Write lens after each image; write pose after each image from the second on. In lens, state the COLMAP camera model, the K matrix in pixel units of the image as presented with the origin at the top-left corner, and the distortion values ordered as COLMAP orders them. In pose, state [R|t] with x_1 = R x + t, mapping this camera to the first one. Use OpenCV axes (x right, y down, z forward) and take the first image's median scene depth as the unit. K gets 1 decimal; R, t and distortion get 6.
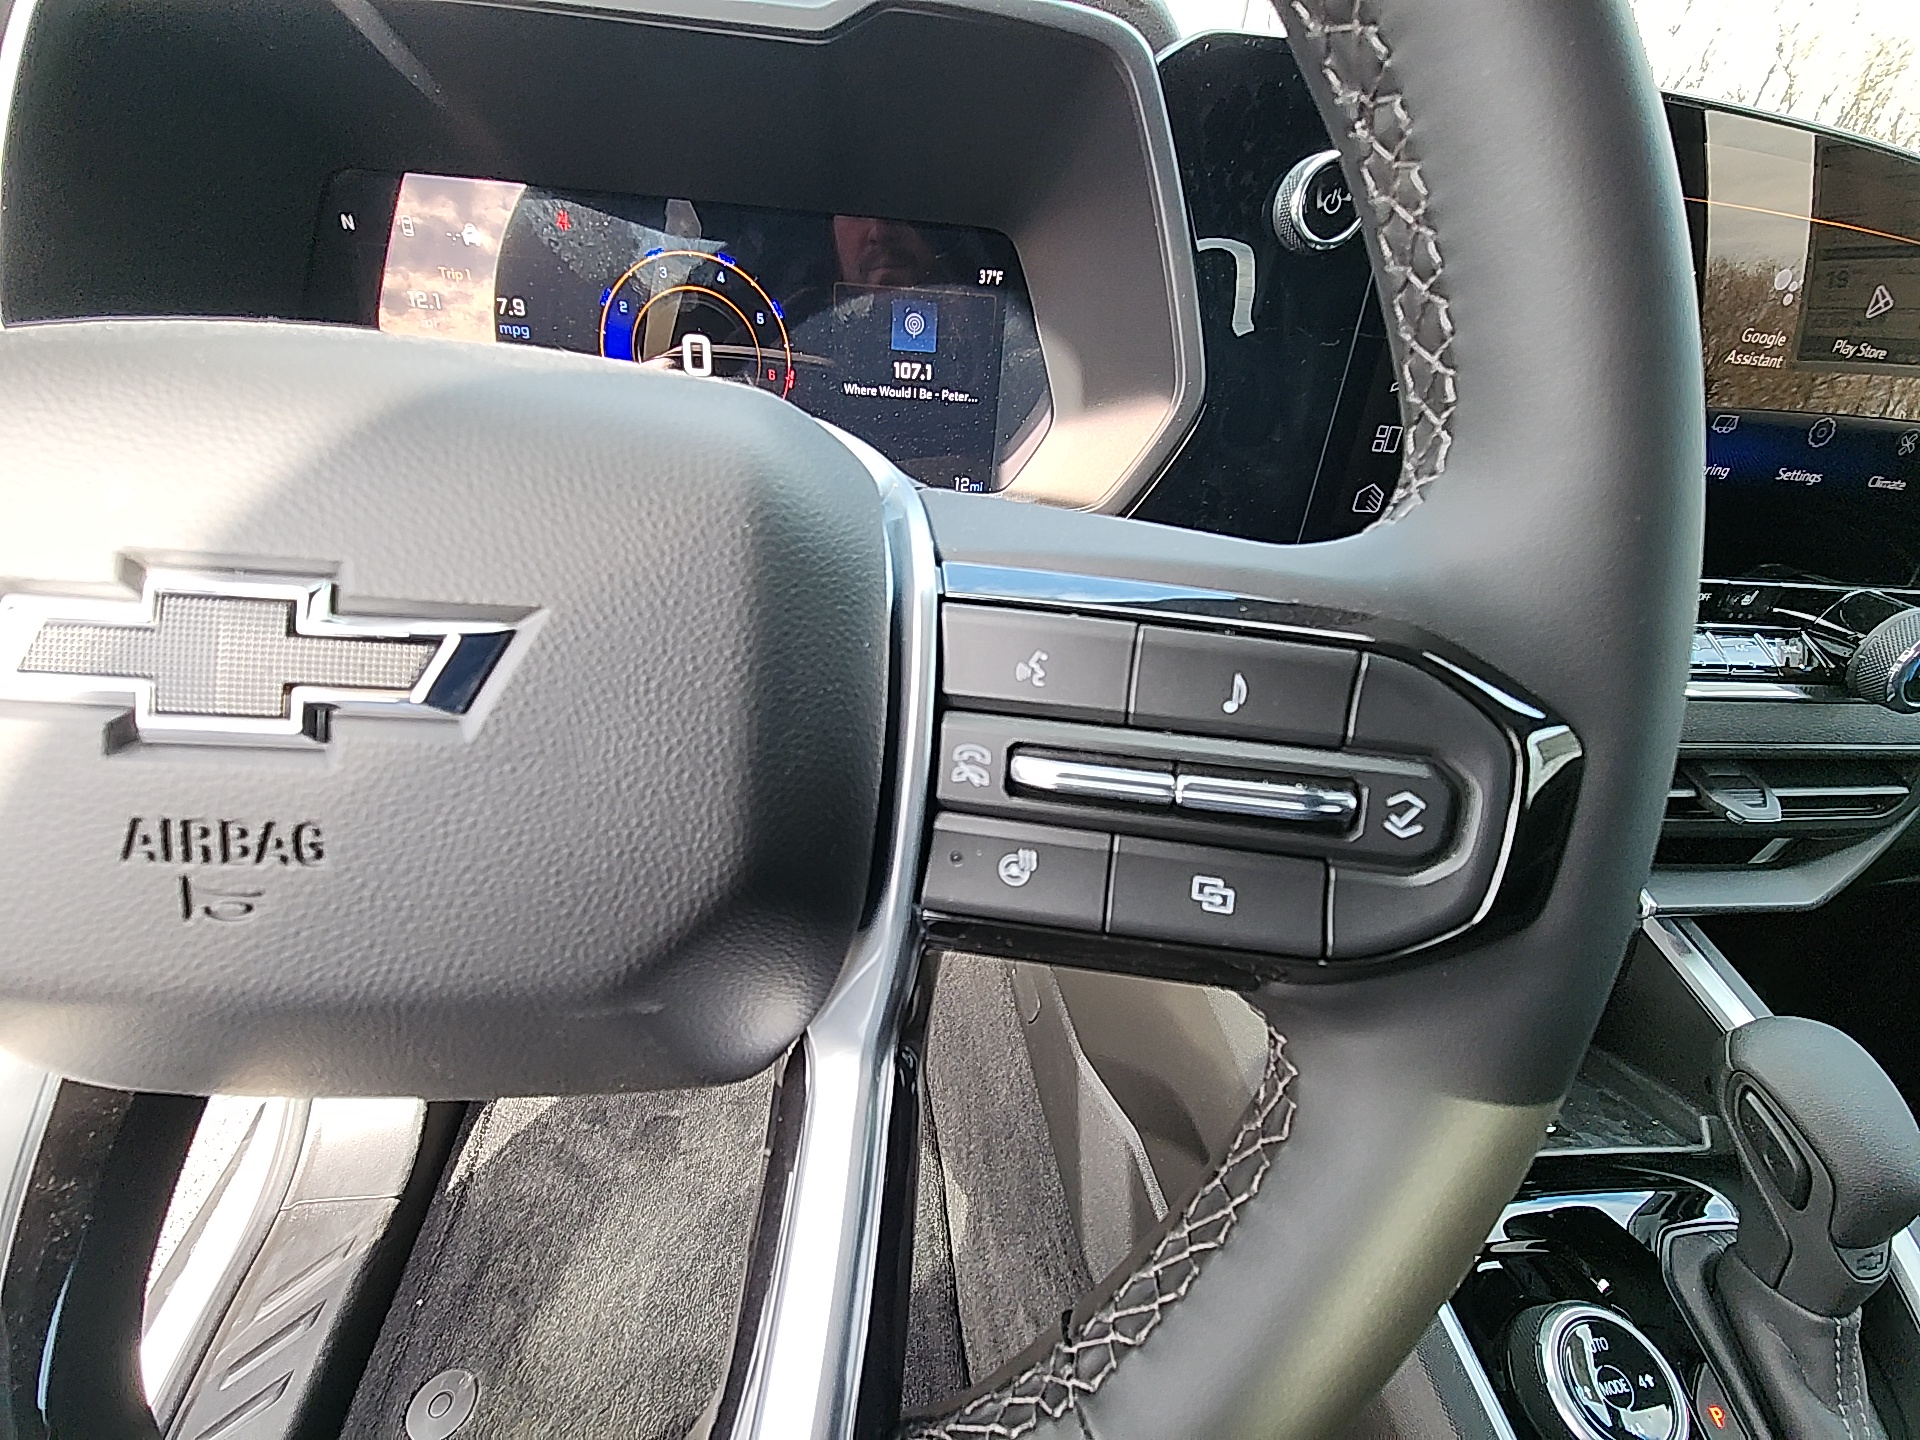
lens RADIAL K [[766.7, 0, 988.1], [0, 766.7, 723.5], [0, 0, 1]] dist [-0.001577, -0.004805]
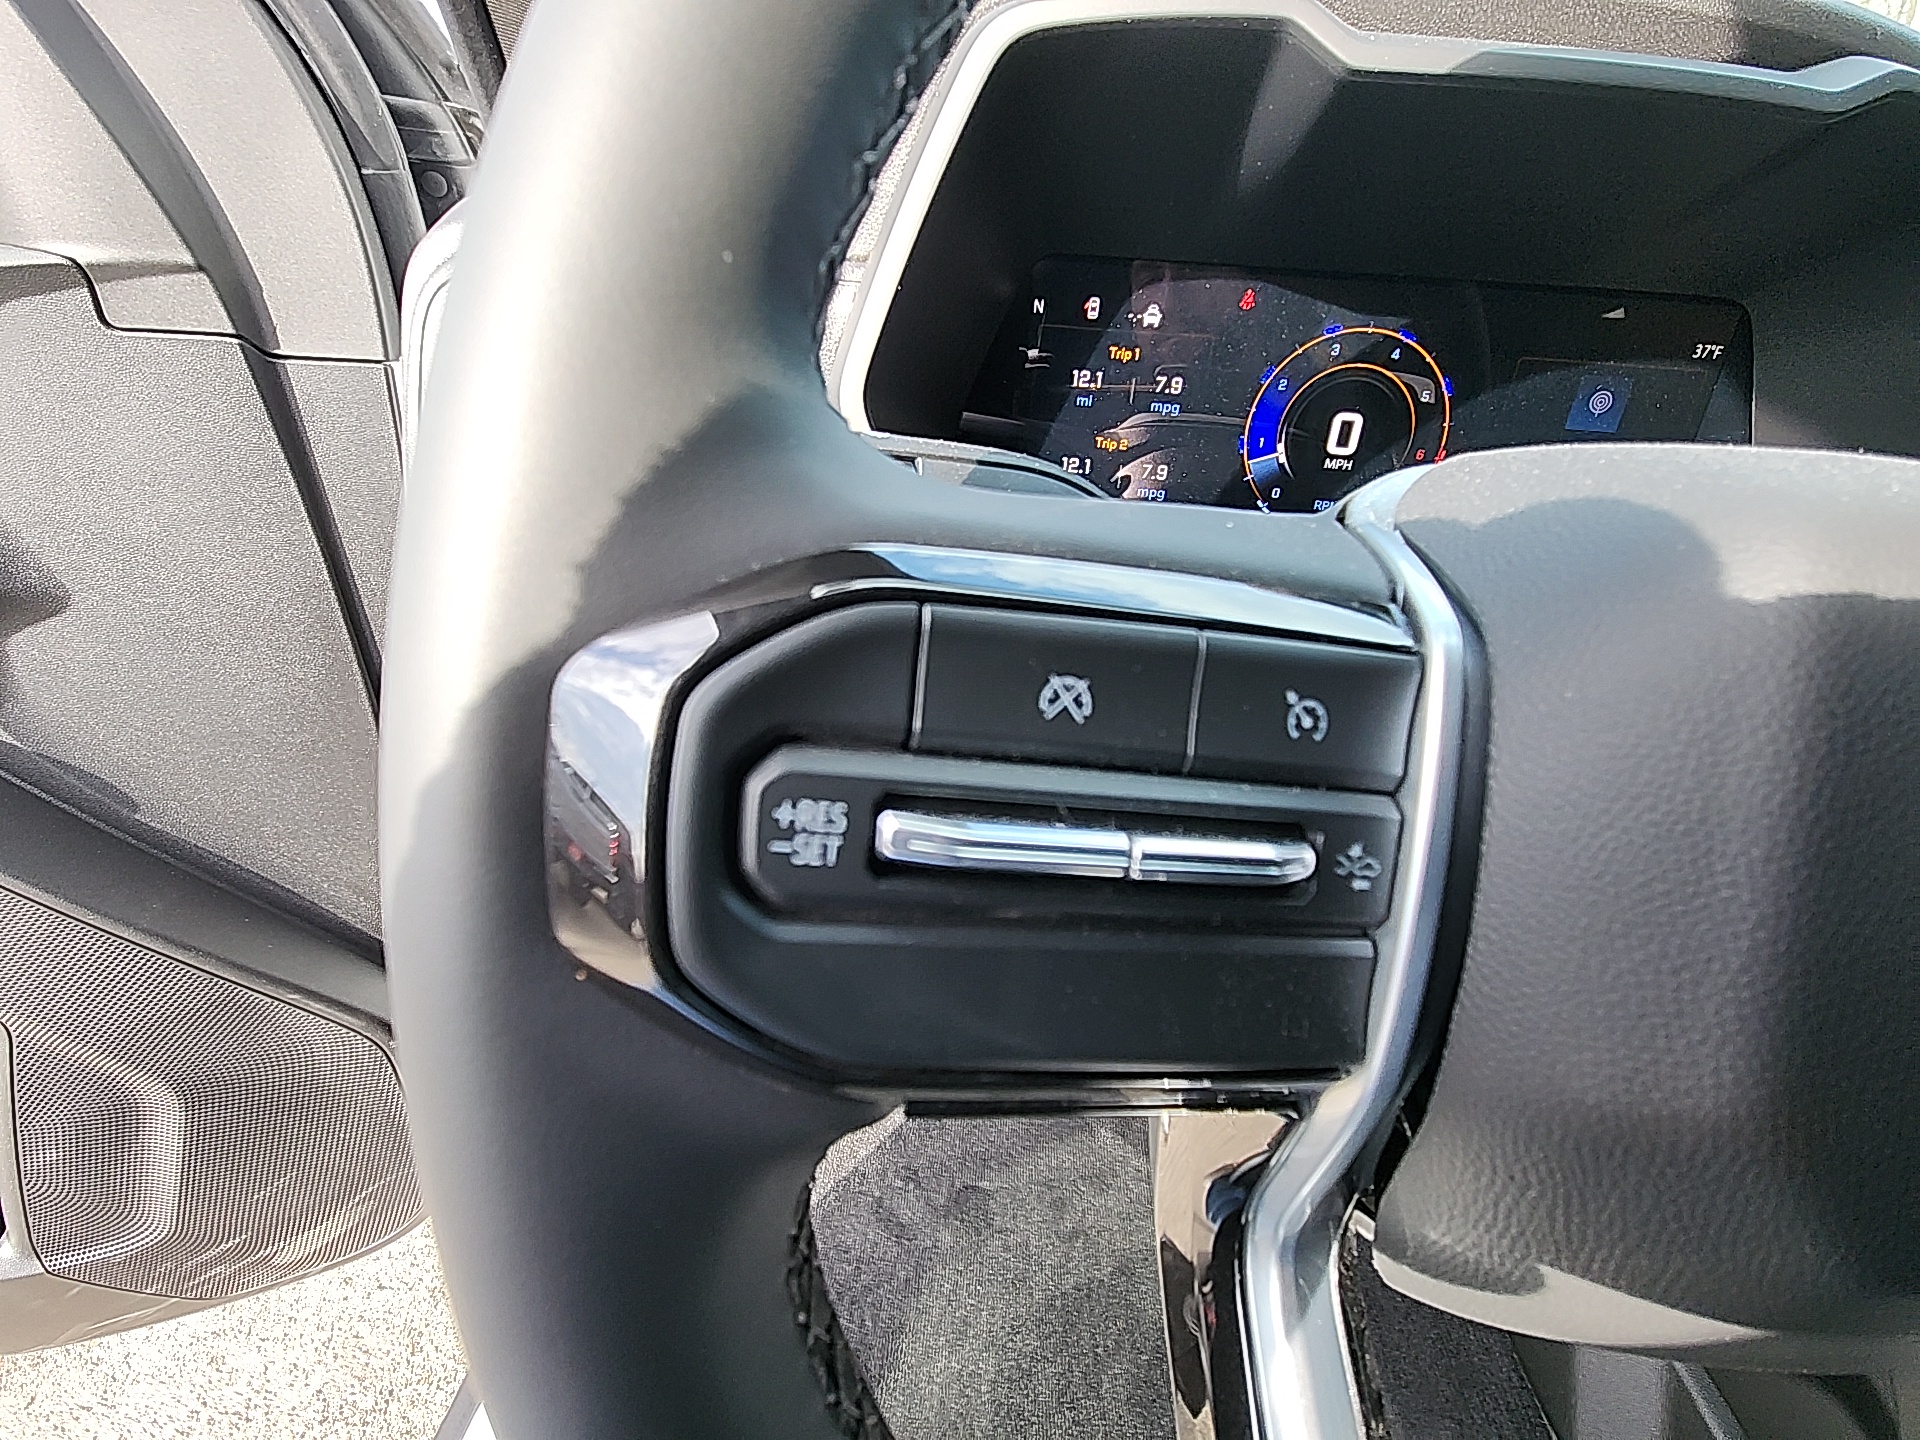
lens RADIAL K [[773.6, 0, 958.7], [0, 773.6, 714.5], [0, 0, 1]] dist [0.004228, -0.014047]
pose [[0.975647, 0.079646, -0.204374, -1.417108], [-0.093819, 0.993743, -0.060606, -0.075740], [0.198269, 0.078304, 0.977015, -0.000454]]
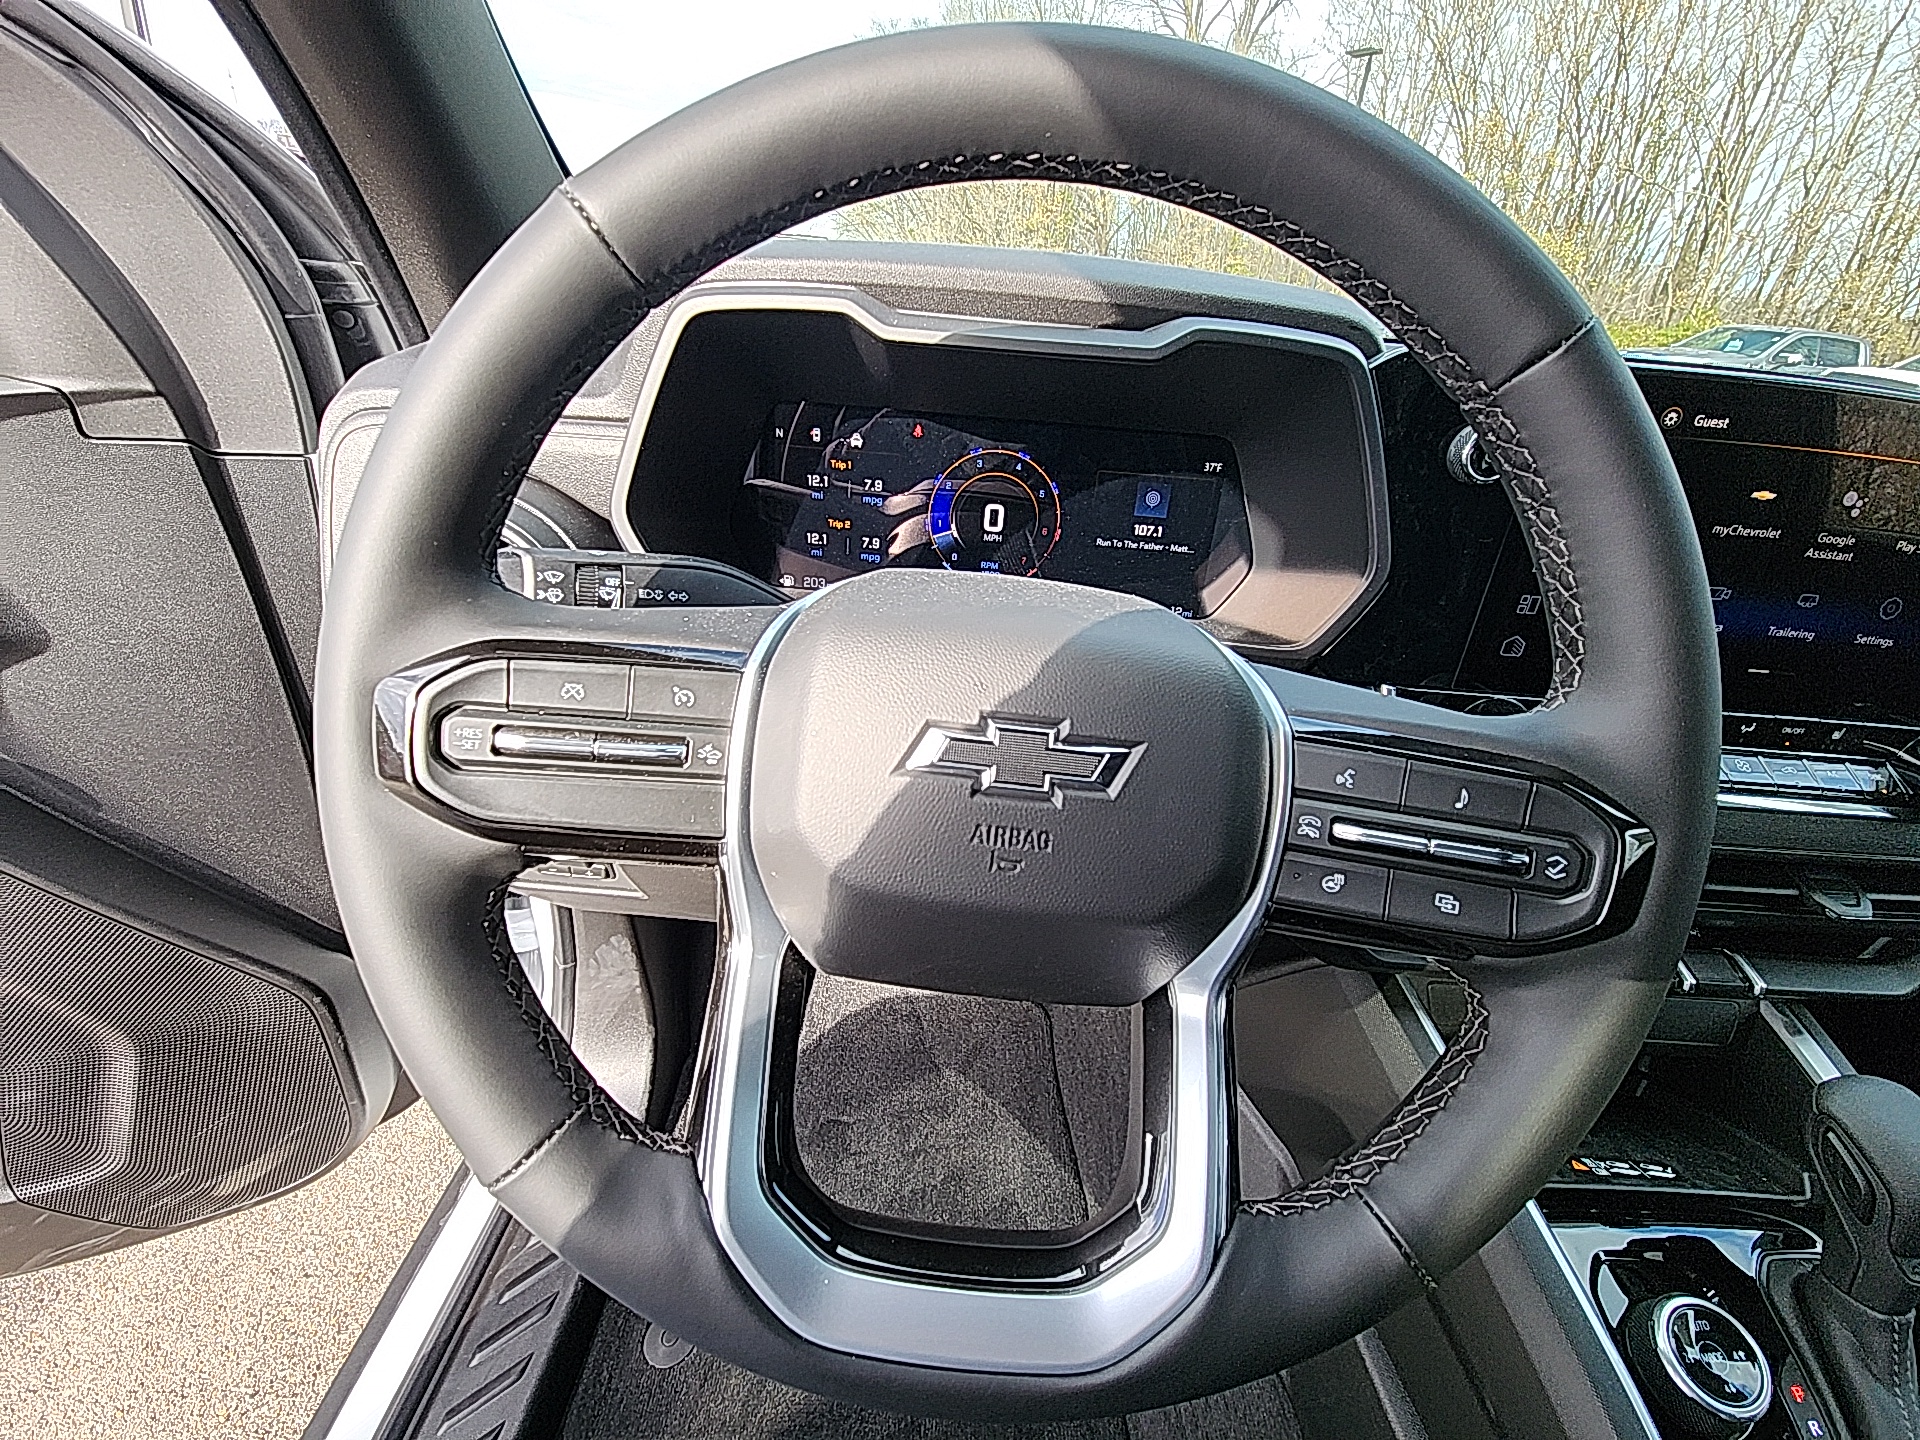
lens RADIAL K [[775.0, 0, 967.4], [0, 775.0, 713.3], [0, 0, 1]] dist [0.001244, -0.013097]
pose [[0.989960, 0.052377, -0.131283, -0.506220], [-0.063959, 0.994273, -0.085619, -0.004955], [0.126047, 0.093156, 0.987641, -0.839763]]
